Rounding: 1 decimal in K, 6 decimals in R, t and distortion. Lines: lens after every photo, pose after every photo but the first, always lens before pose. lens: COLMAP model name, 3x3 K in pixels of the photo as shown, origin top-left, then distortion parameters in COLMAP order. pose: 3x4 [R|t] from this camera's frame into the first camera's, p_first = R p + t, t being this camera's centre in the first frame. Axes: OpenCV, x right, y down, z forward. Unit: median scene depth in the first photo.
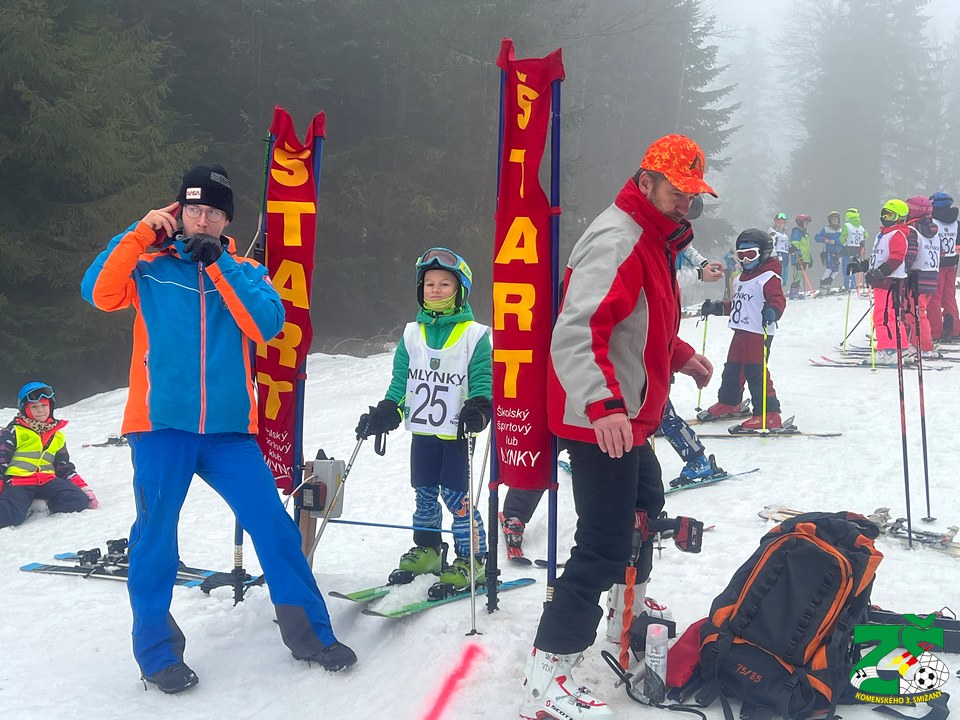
lens RADIAL K [[1249.8, 0, 479.5], [0, 1249.8, 368.6], [0, 0, 1]] dist [0.134612, -0.357754]
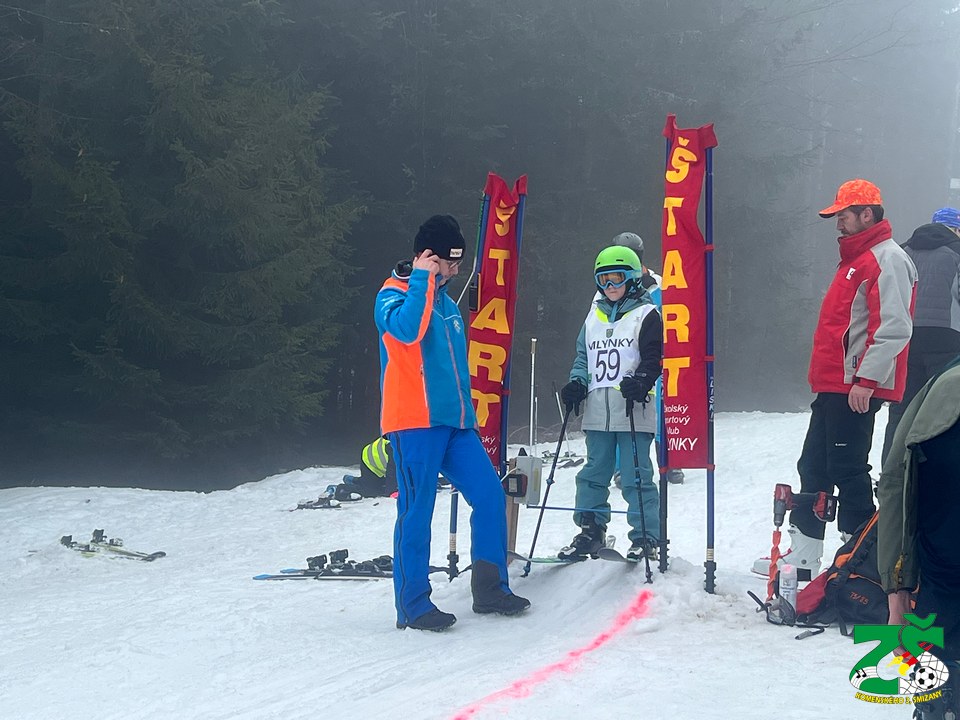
lens RADIAL K [[1723.3, 0, 467.4], [0, 1723.3, 358.8], [0, 0, 1]] dist [0.178319, -0.305357]
pose [[0.991175, -0.009092, -0.132246, 0.036793], [-0.002020, 0.996493, -0.083650, 0.101124], [0.132543, 0.083179, 0.987681, -0.573032]]
